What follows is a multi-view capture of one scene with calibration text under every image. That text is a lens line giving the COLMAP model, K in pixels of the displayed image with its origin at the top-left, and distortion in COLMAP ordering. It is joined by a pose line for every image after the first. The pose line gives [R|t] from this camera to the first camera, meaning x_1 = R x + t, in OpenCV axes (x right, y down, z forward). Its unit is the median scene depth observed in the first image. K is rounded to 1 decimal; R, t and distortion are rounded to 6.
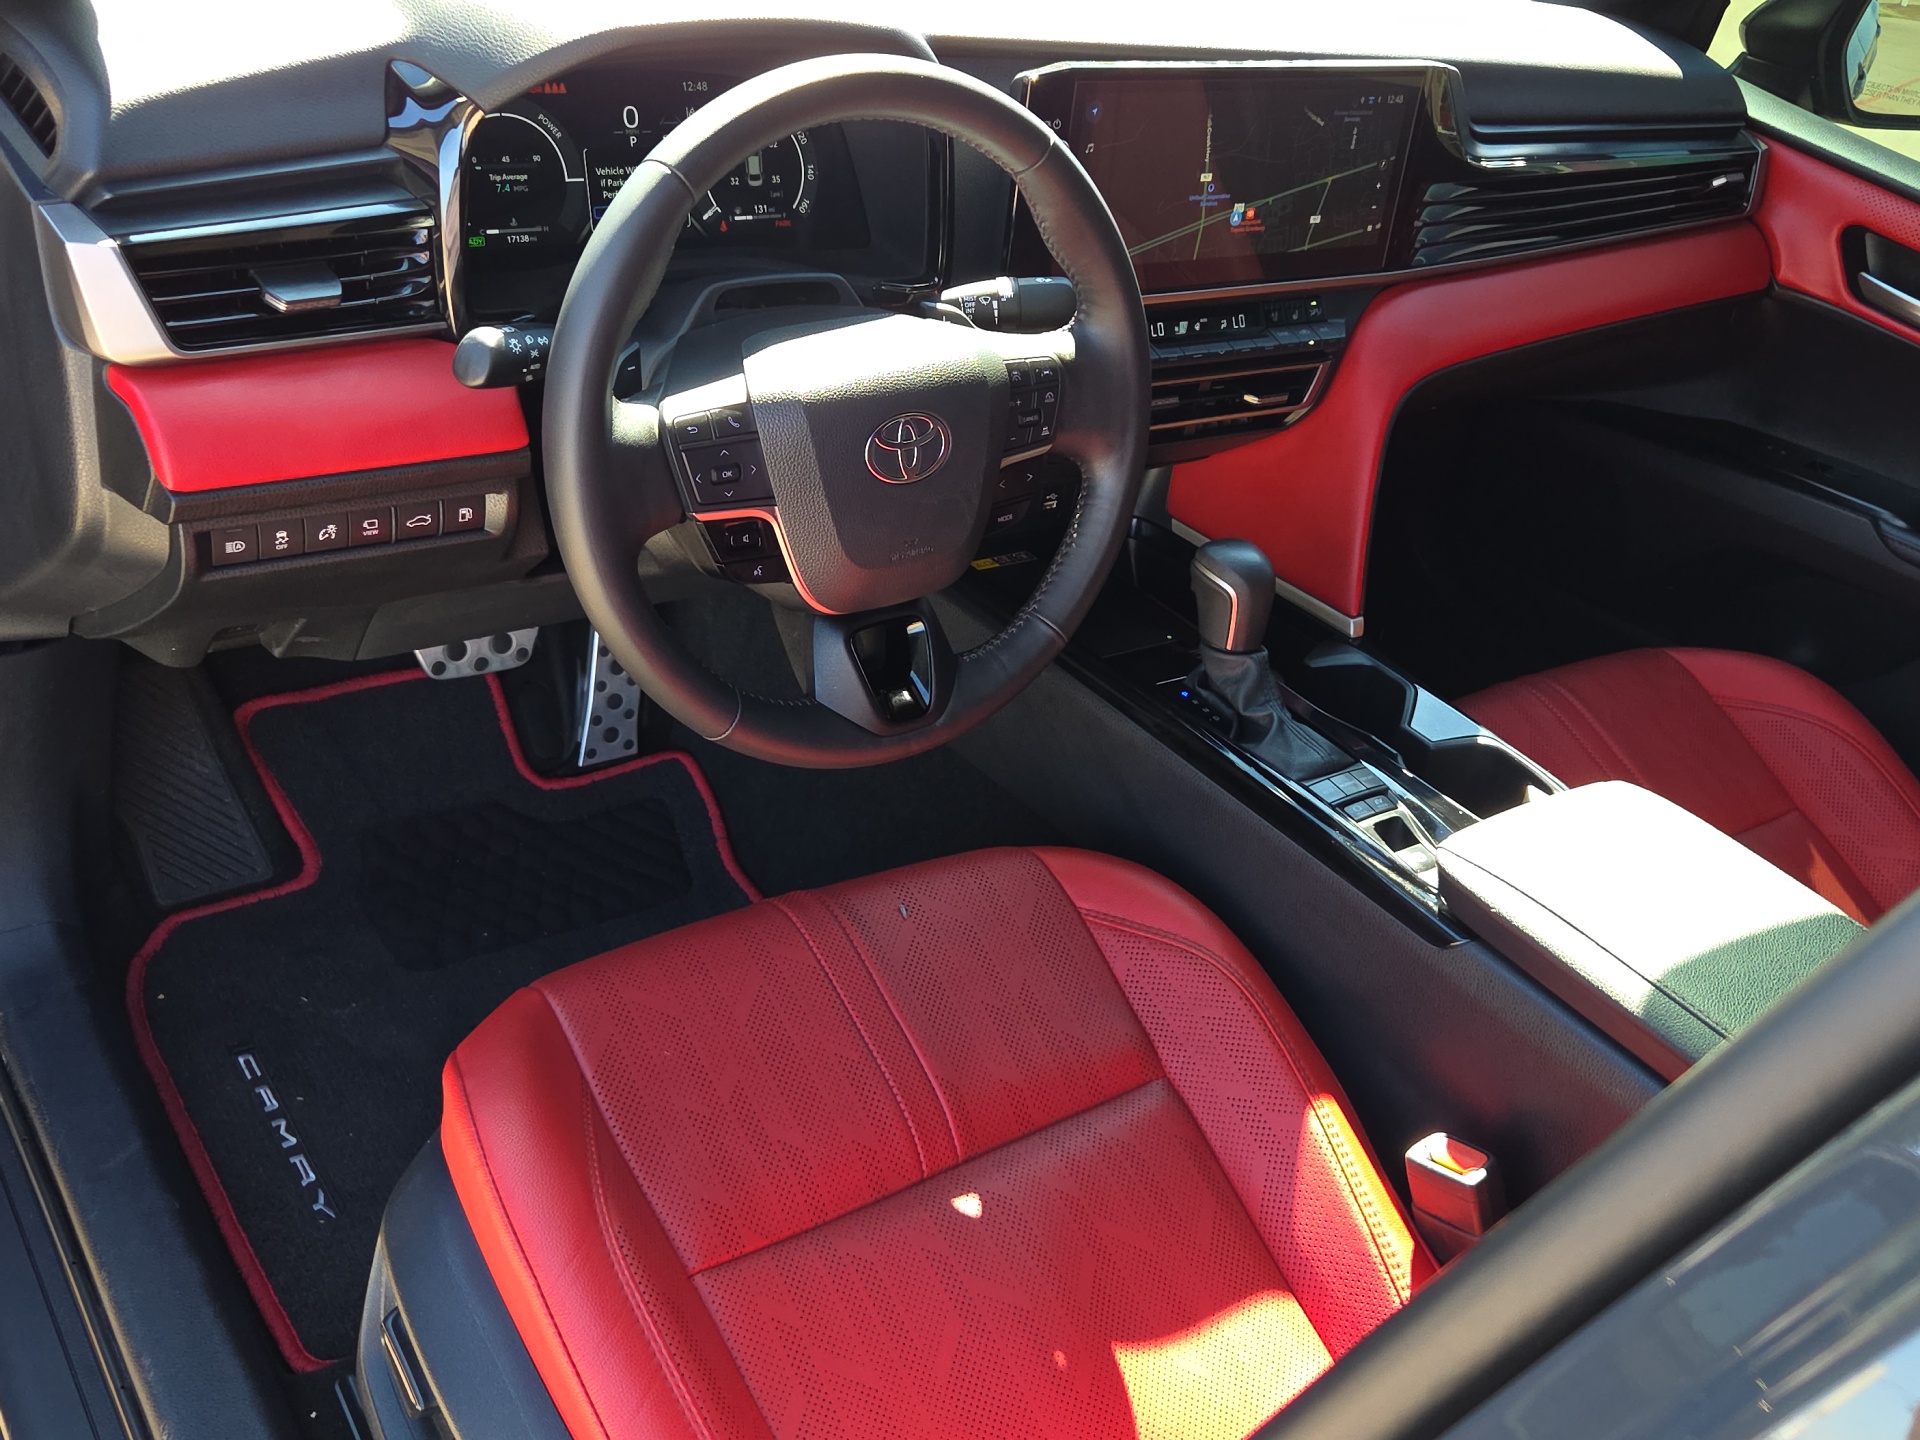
lens RADIAL K [[1870.2, 0, 957.1], [0, 1870.2, 709.9], [0, 0, 1]] dist [0.057168, 0.000000]
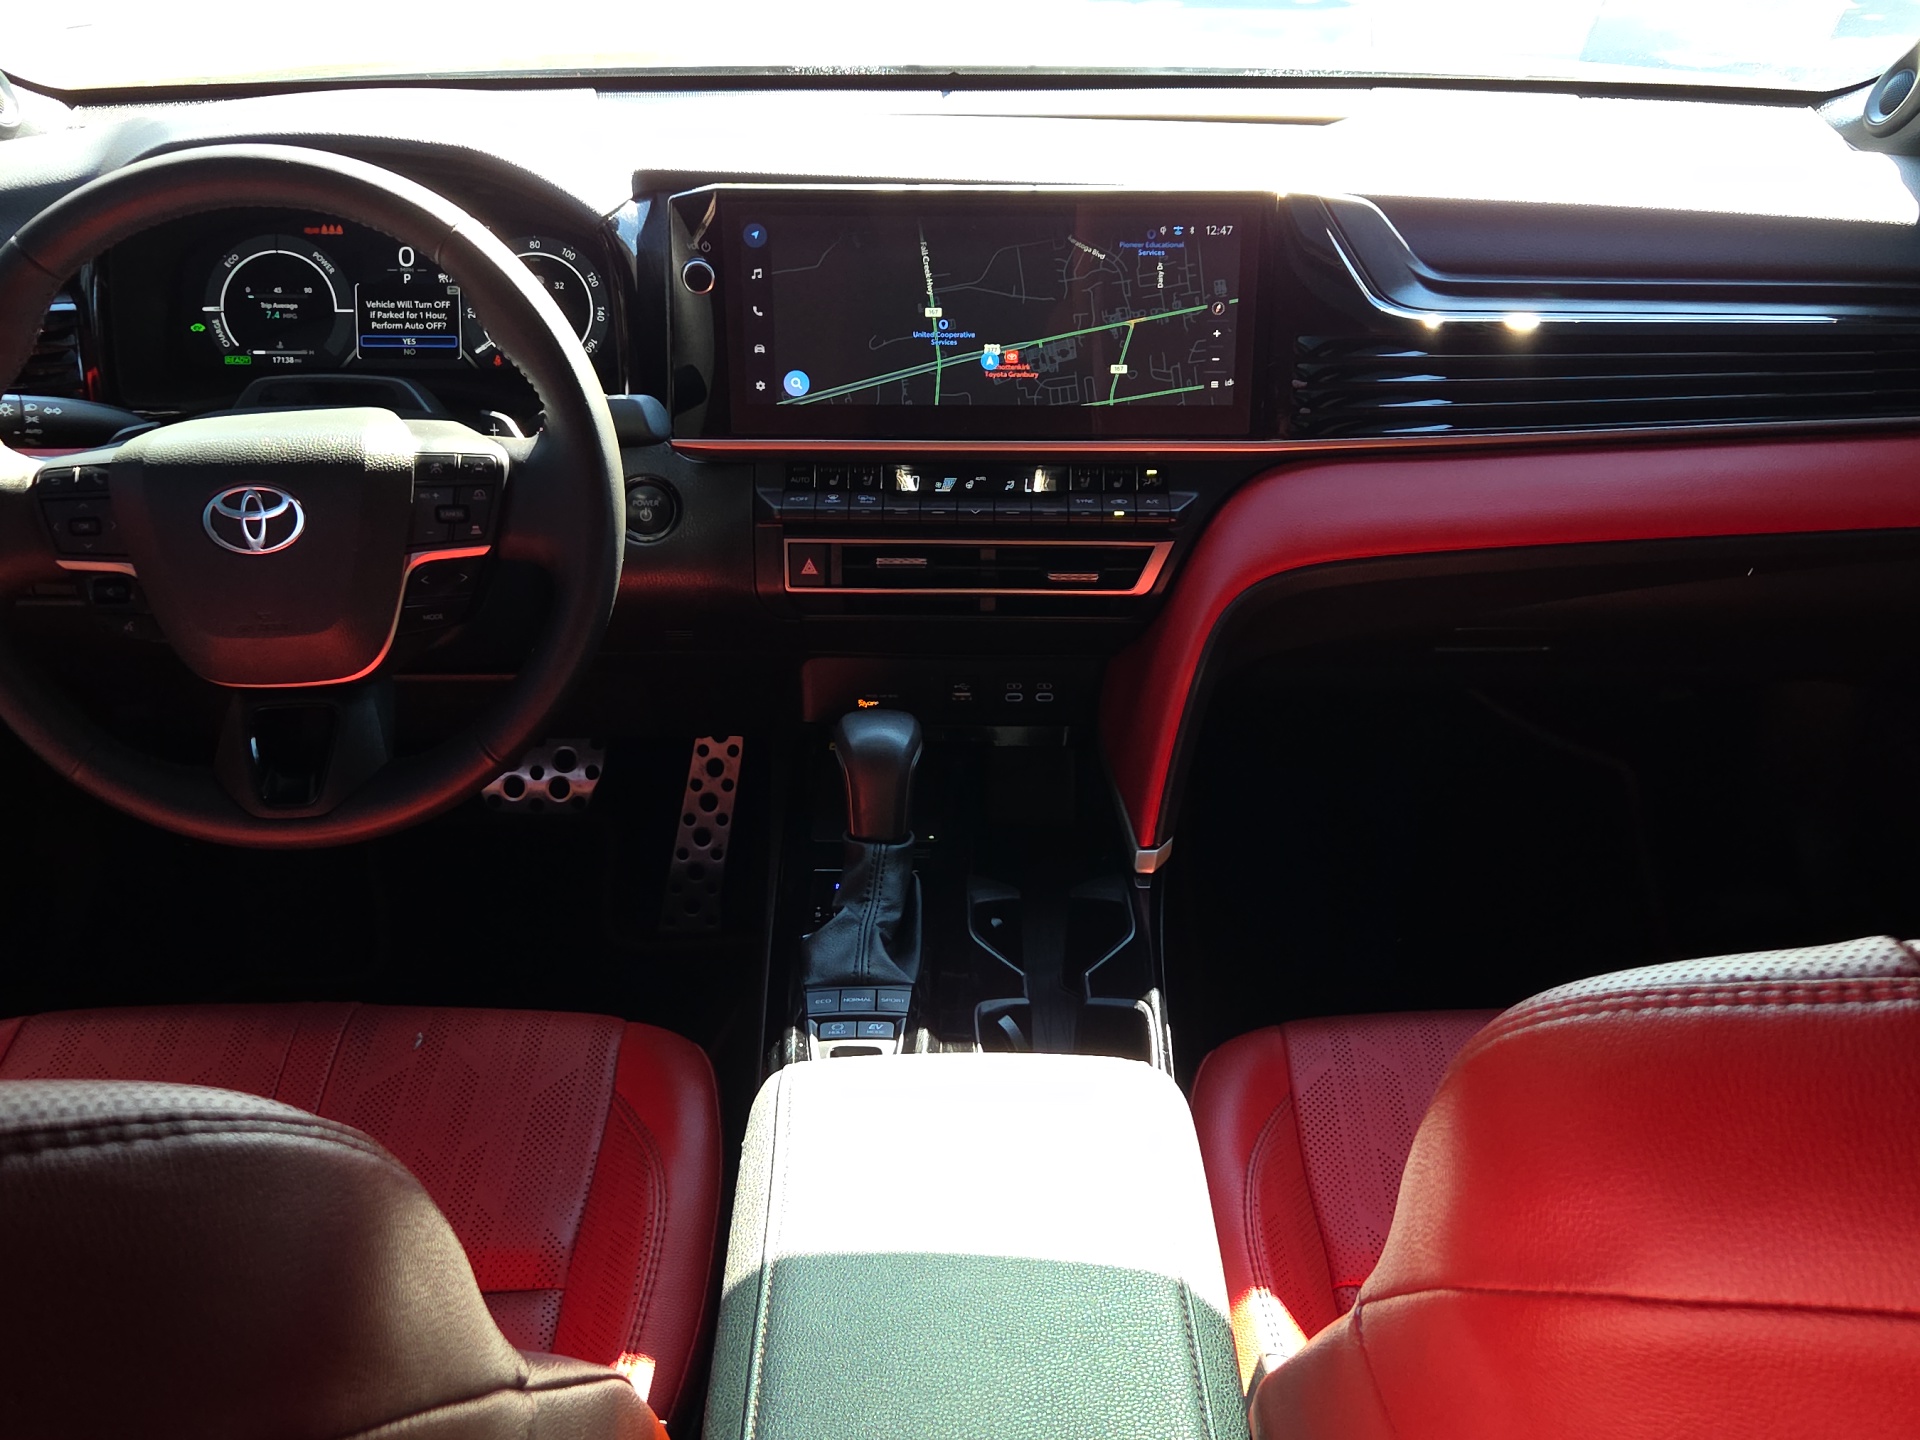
lens RADIAL K [[1927.0, 0, 980.5], [0, 1927.0, 725.0], [0, 0, 1]] dist [0.072283, 0.000000]
pose [[0.811487, 0.094489, -0.576681, 0.709120], [-0.194142, 0.974381, -0.113538, 0.007630], [0.551179, 0.204092, 0.809041, 0.314759]]
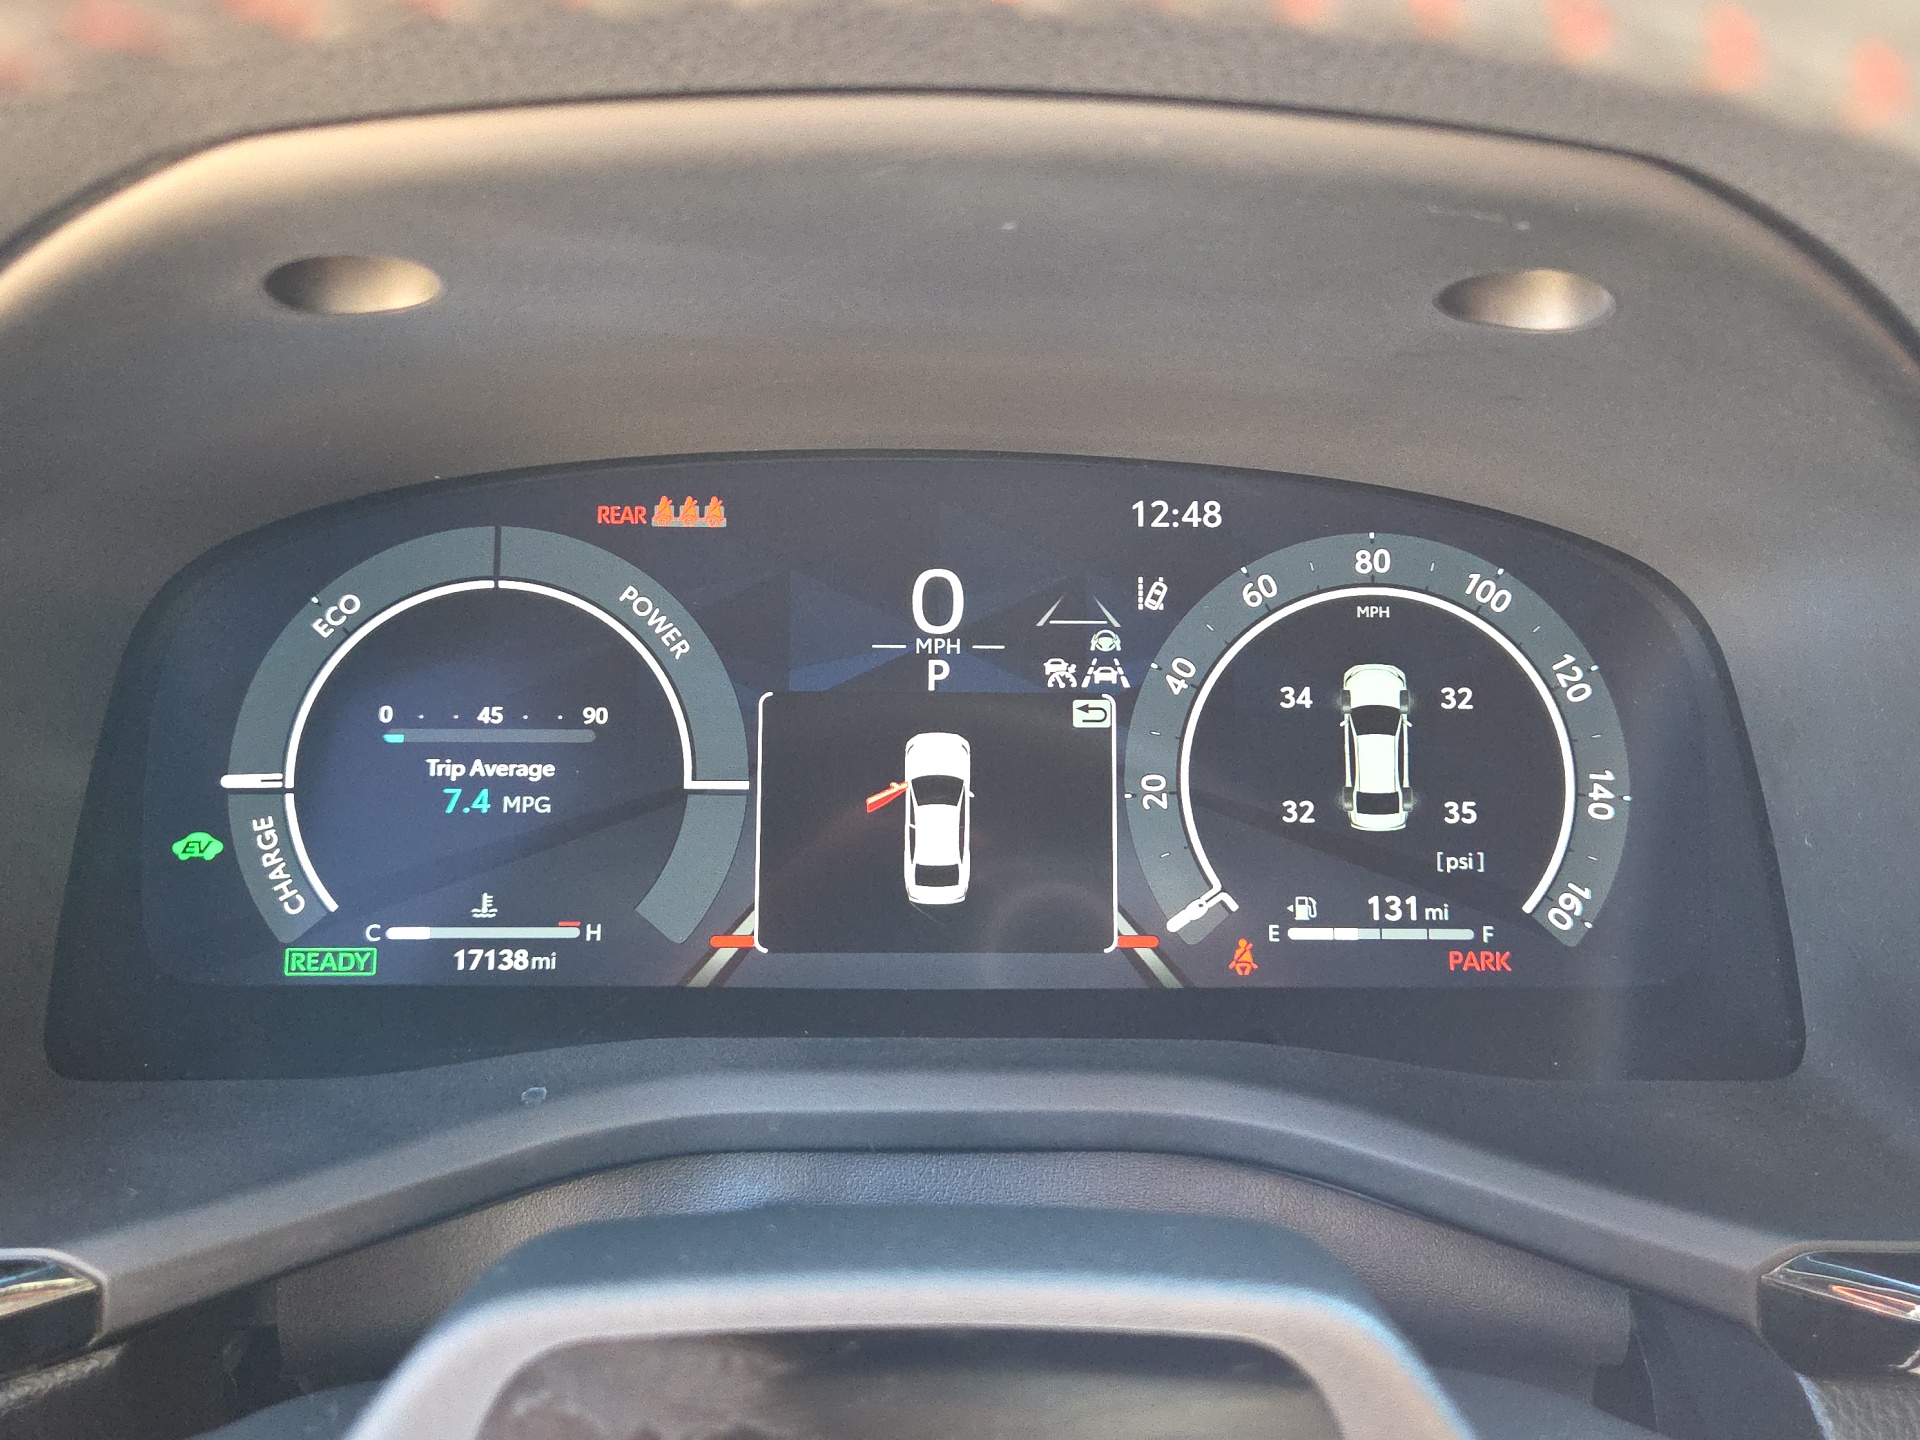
lens RADIAL K [[1423.0, 0, 948.4], [0, 1423.0, 705.8], [0, 0, 1]] dist [0.042432, -0.002274]
pose [[0.821673, 0.006447, -0.569922, -0.034684], [-0.195984, 0.942158, -0.271898, -0.219361], [0.535204, 0.335107, 0.775410, 0.770337]]
